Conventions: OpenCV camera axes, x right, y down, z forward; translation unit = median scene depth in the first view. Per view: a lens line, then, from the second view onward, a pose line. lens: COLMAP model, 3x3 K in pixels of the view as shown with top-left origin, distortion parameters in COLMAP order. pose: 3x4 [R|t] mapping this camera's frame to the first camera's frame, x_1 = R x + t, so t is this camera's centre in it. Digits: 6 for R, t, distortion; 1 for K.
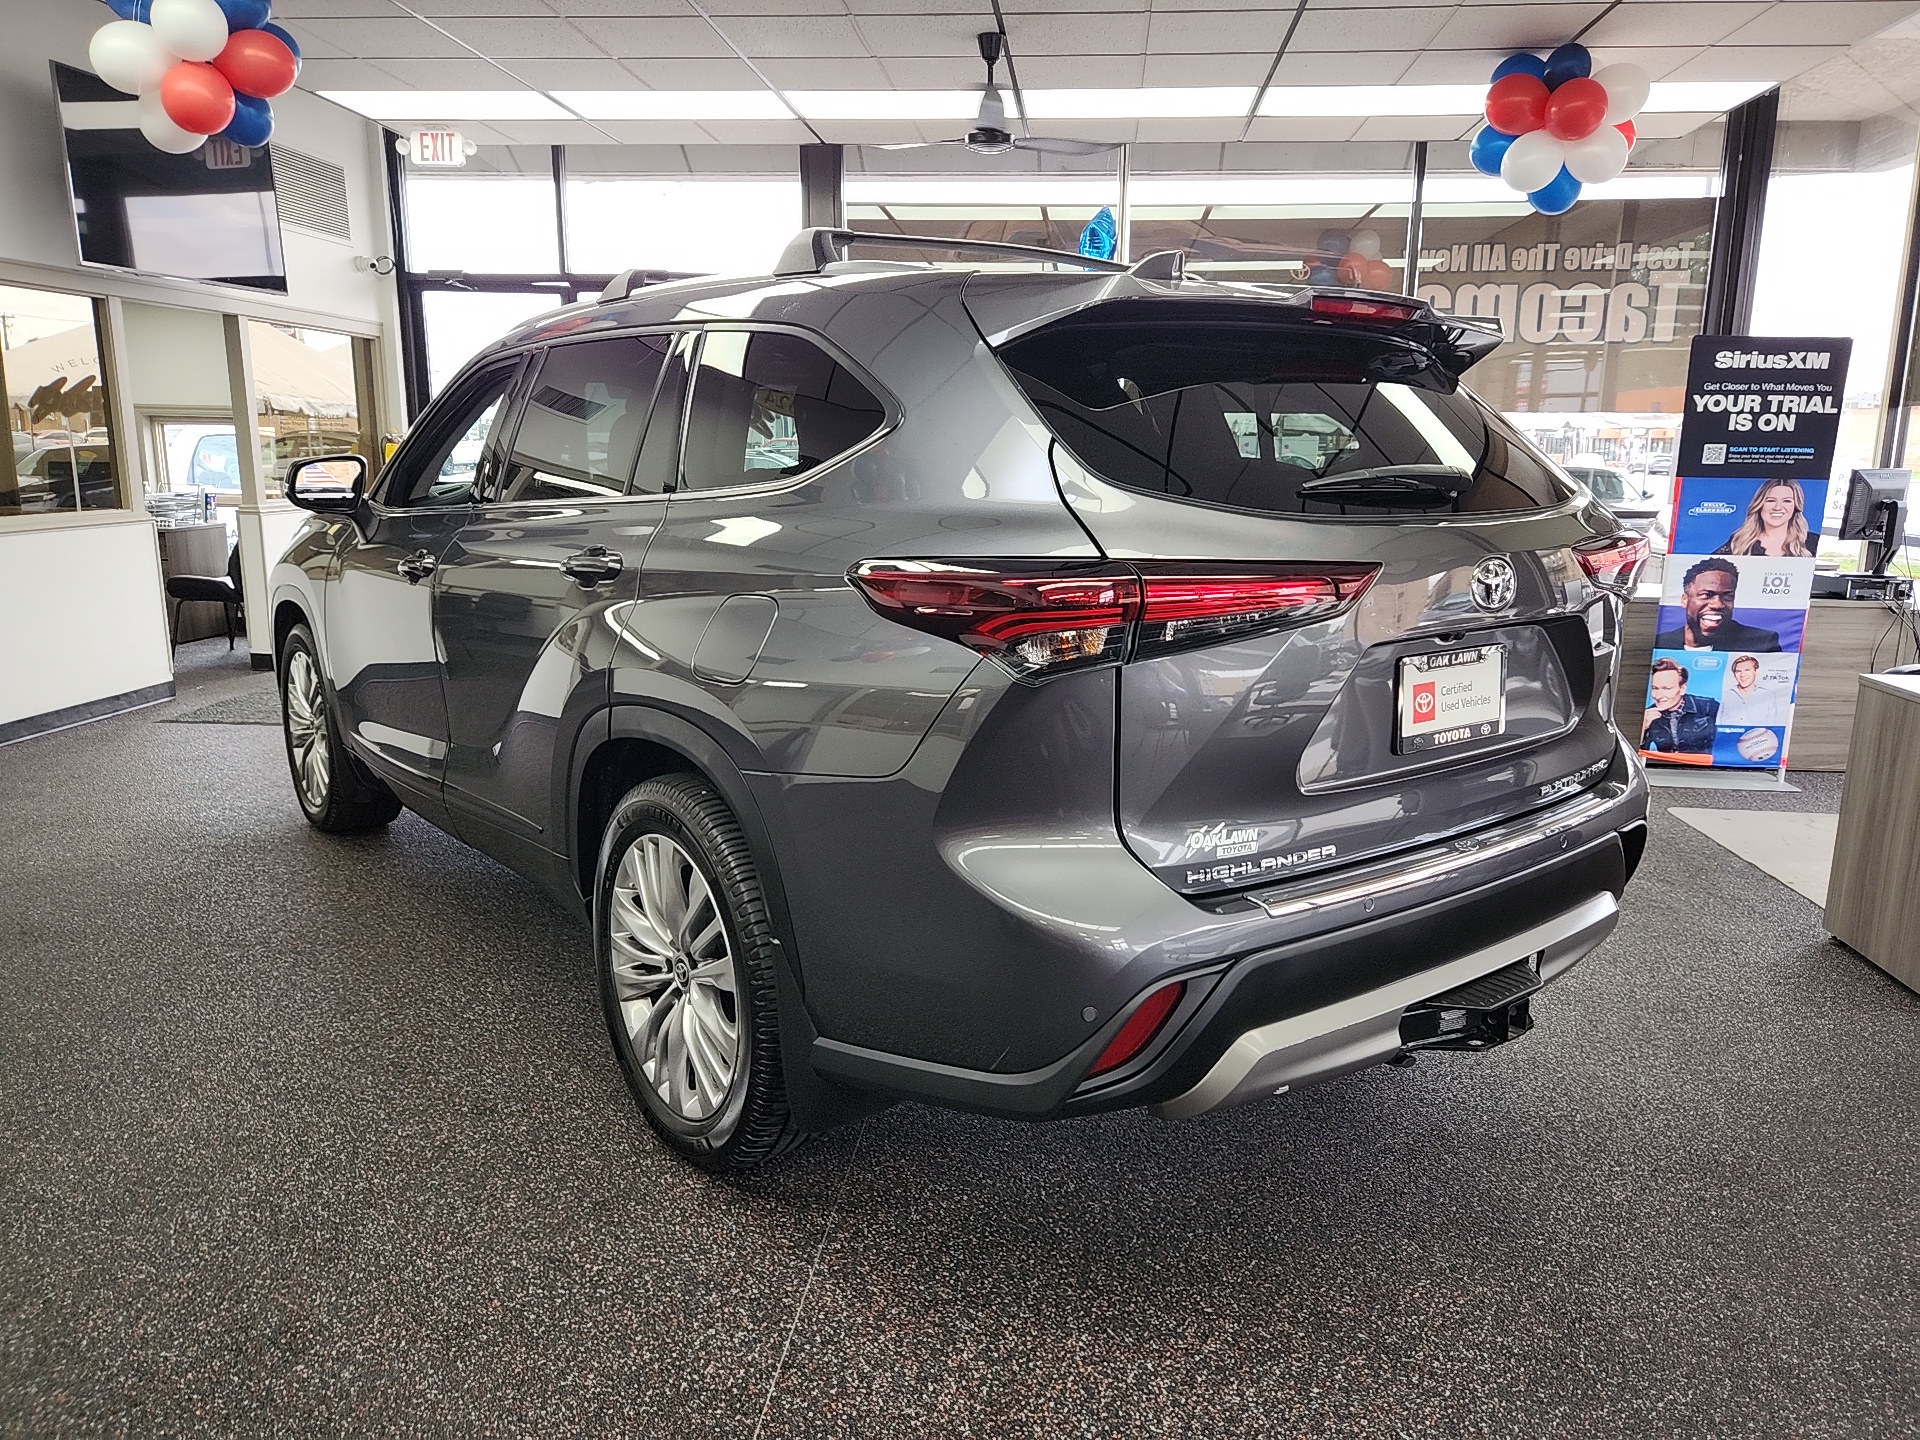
lens RADIAL K [[1373.0, 0, 972.3], [0, 1373.0, 719.5], [0, 0, 1]] dist [0.082820, -0.061399]
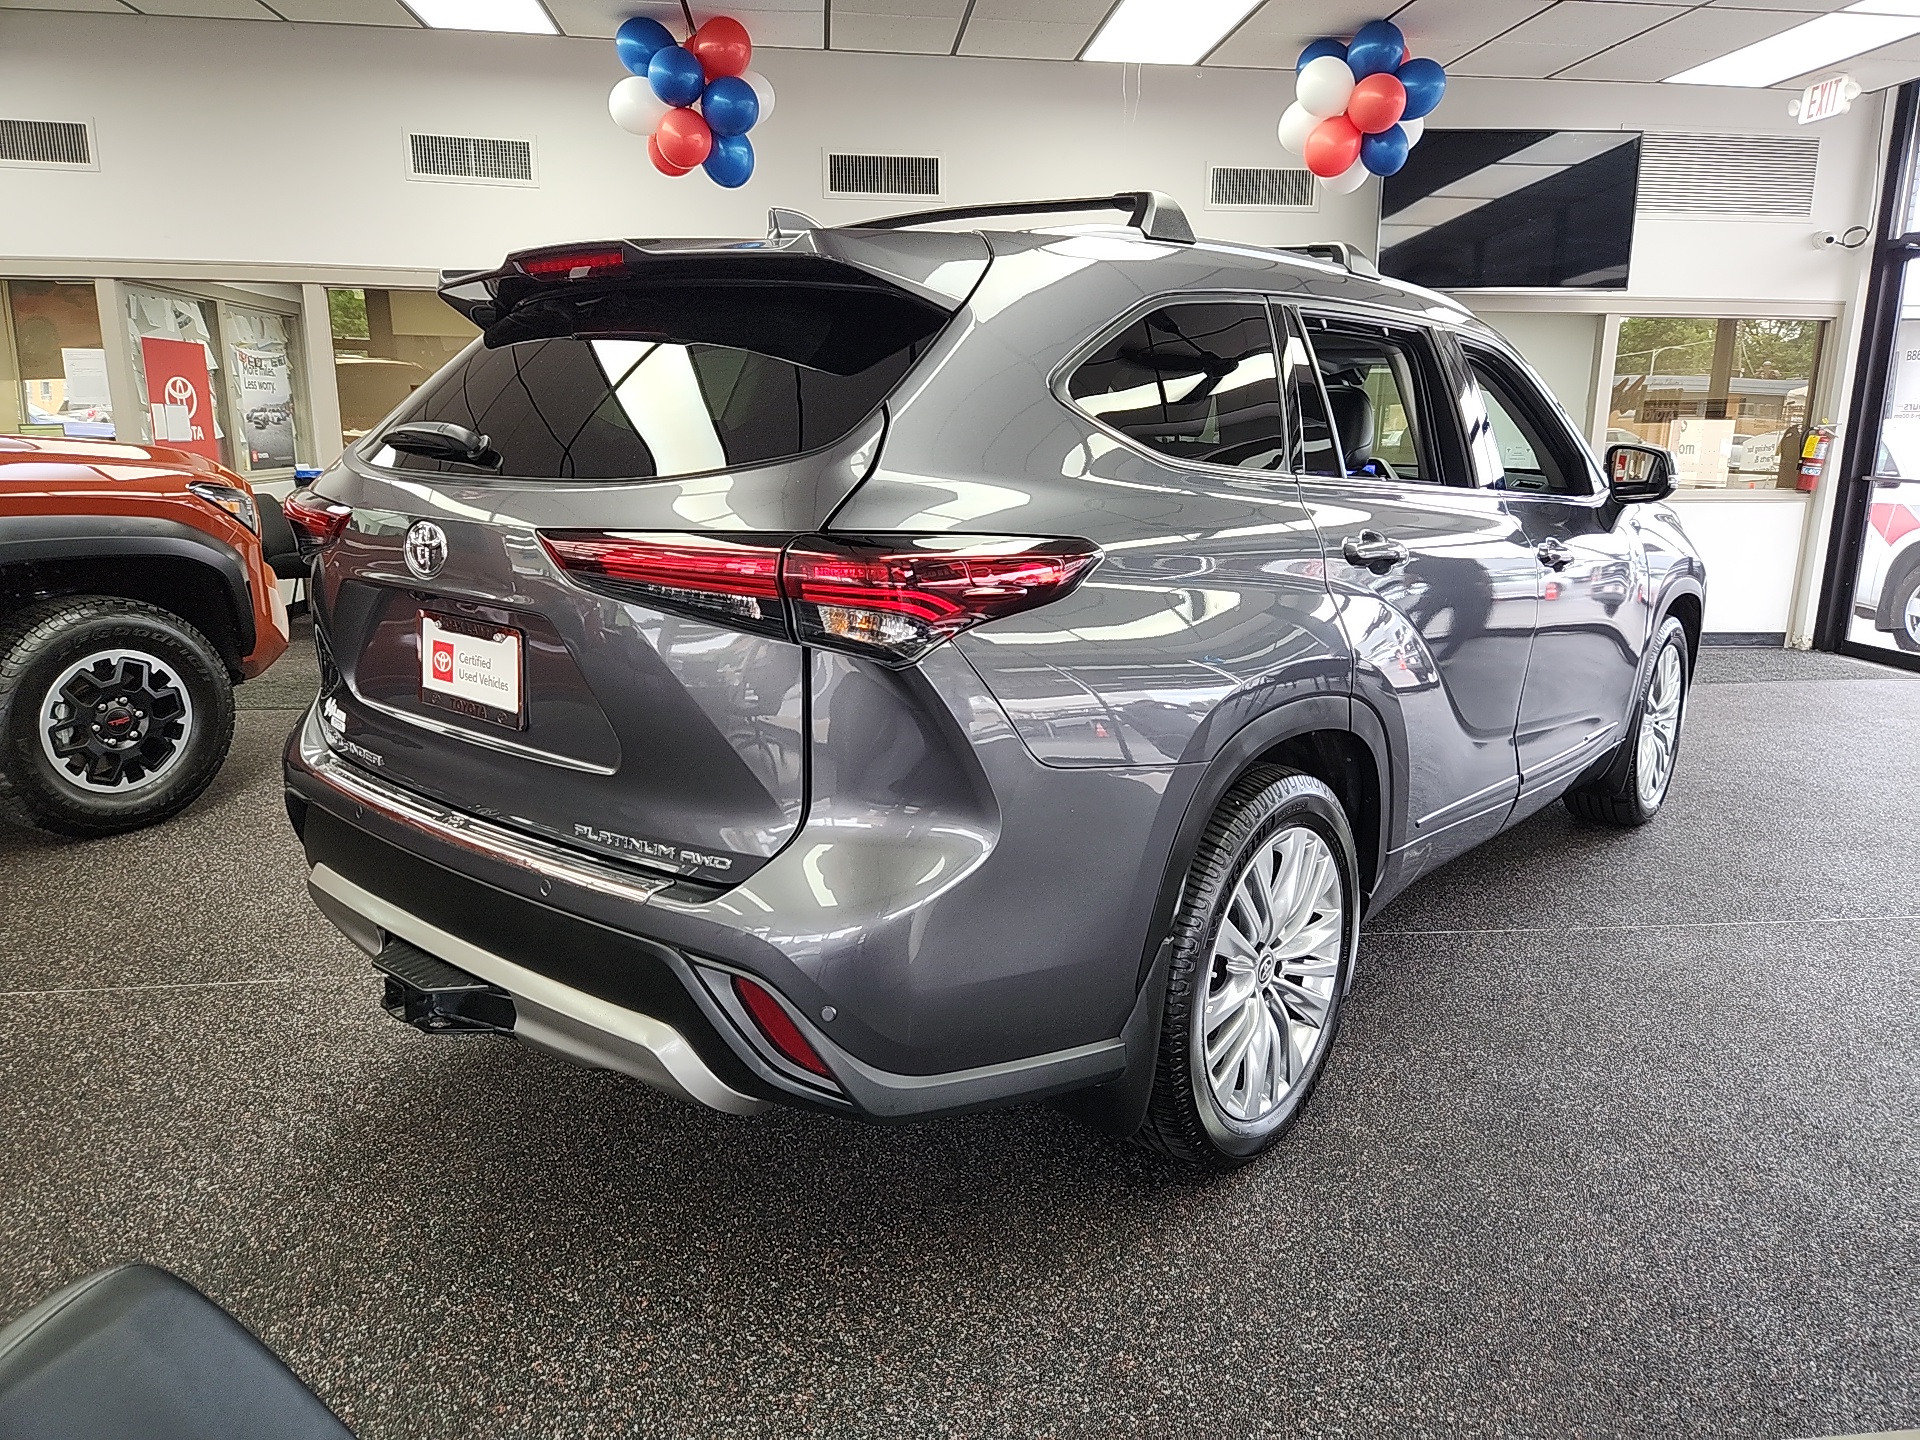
lens RADIAL K [[1318.8, 0, 960.0], [0, 1318.8, 720.0], [0, 0, 1]] dist [0.056495, -0.052725]
pose [[0.173596, 0.206864, -0.962846, 0.576248], [-0.202212, 0.964345, 0.170729, -0.091756], [0.963833, 0.165061, 0.209237, 0.506772]]
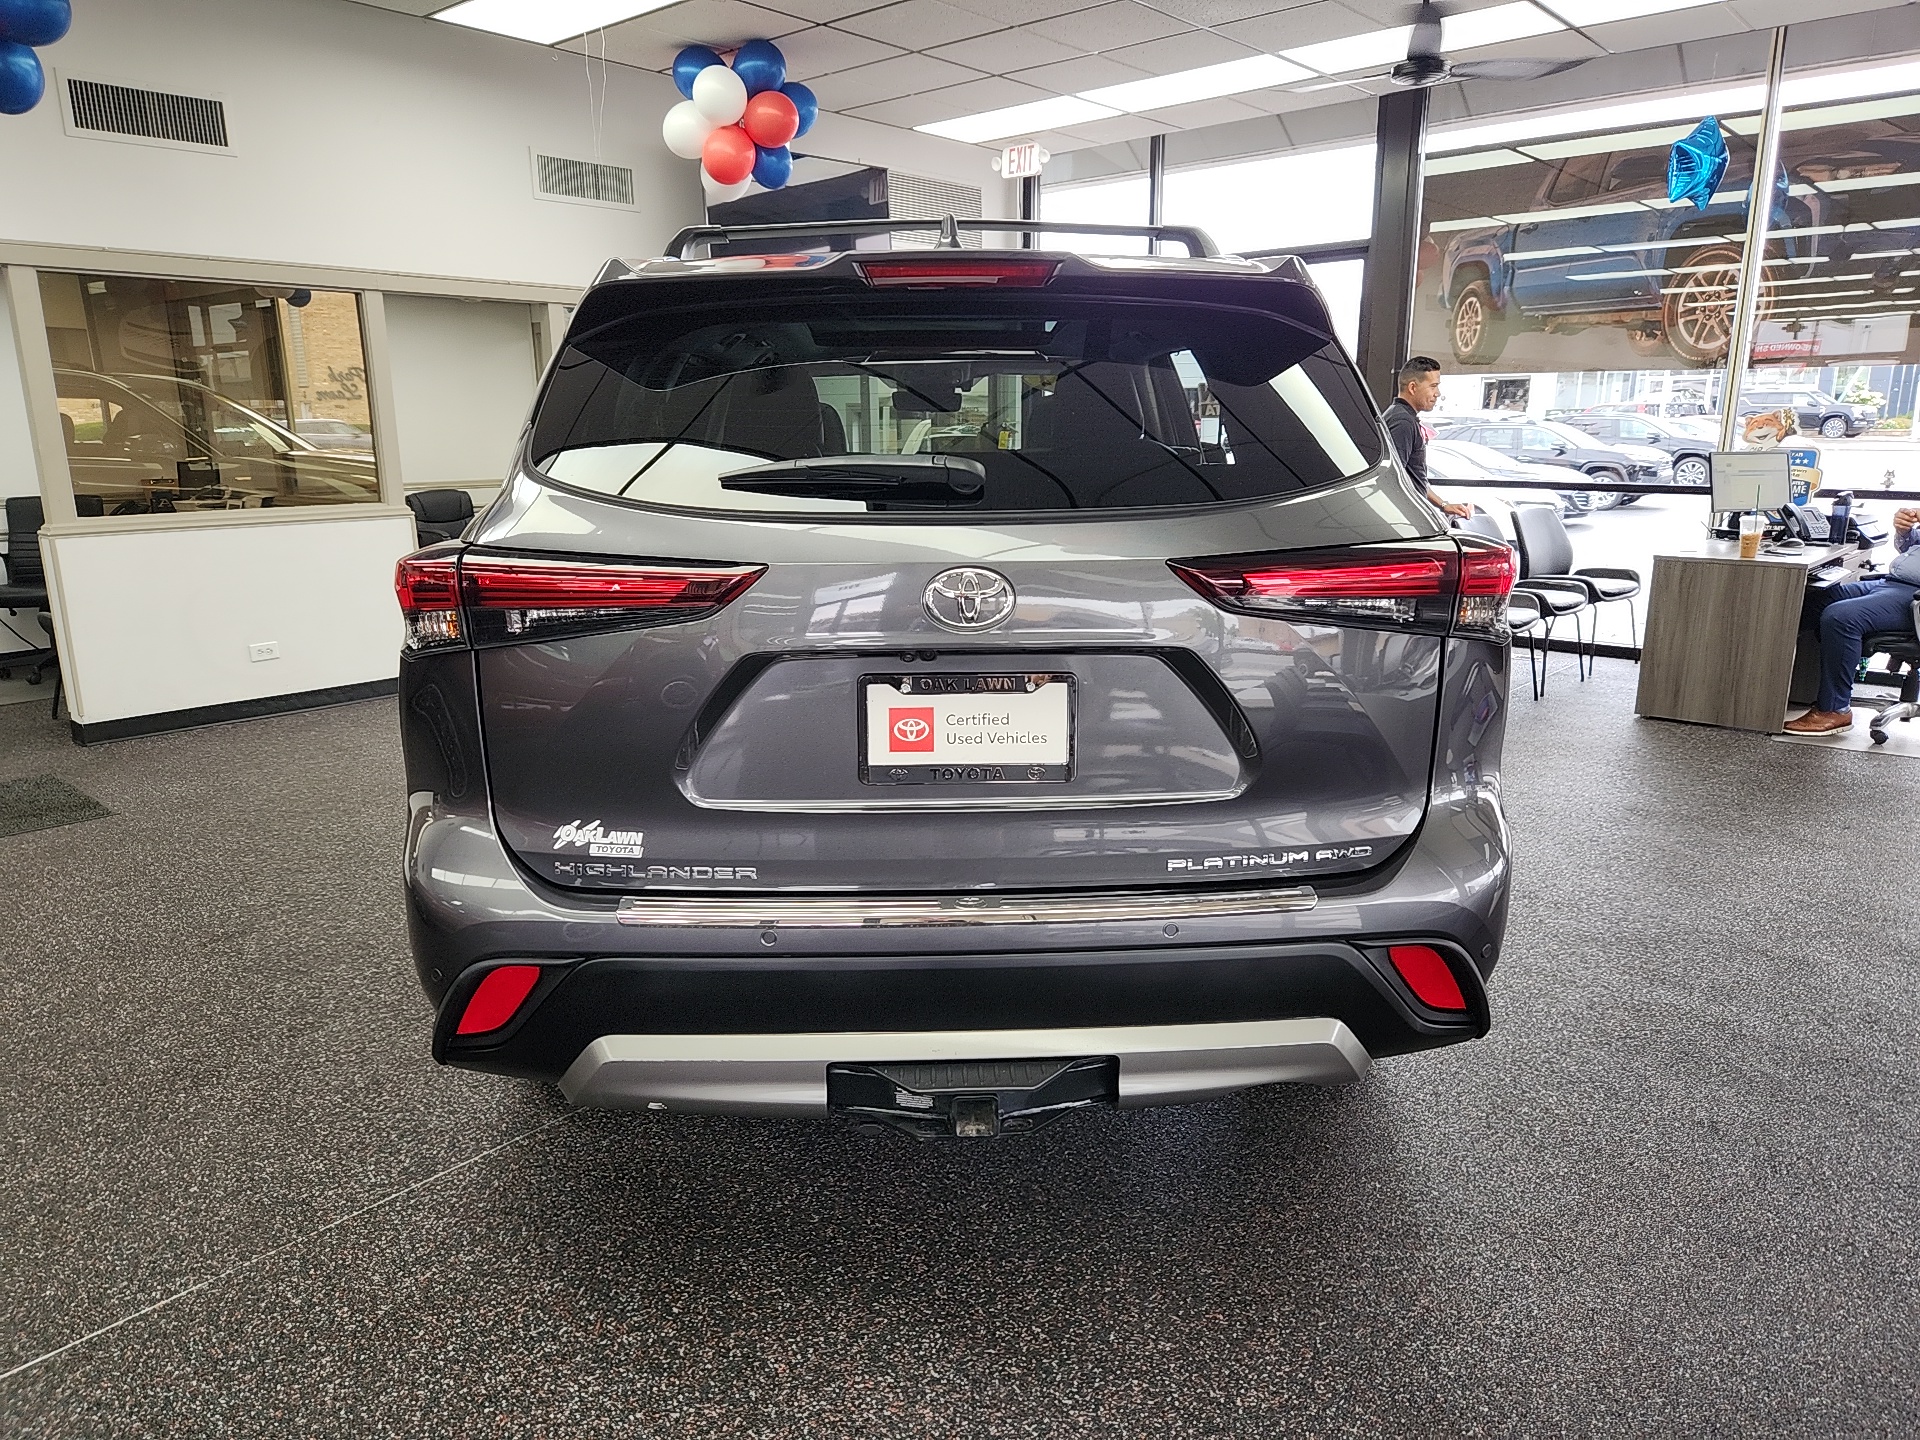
lens RADIAL K [[1318.8, 0, 960.0], [0, 1318.8, 720.0], [0, 0, 1]] dist [0.056495, -0.052725]
pose [[0.801672, 0.121016, -0.585386, 0.363039], [-0.103583, 0.992602, 0.063345, -0.032178], [0.588721, 0.009854, 0.808276, 0.150761]]
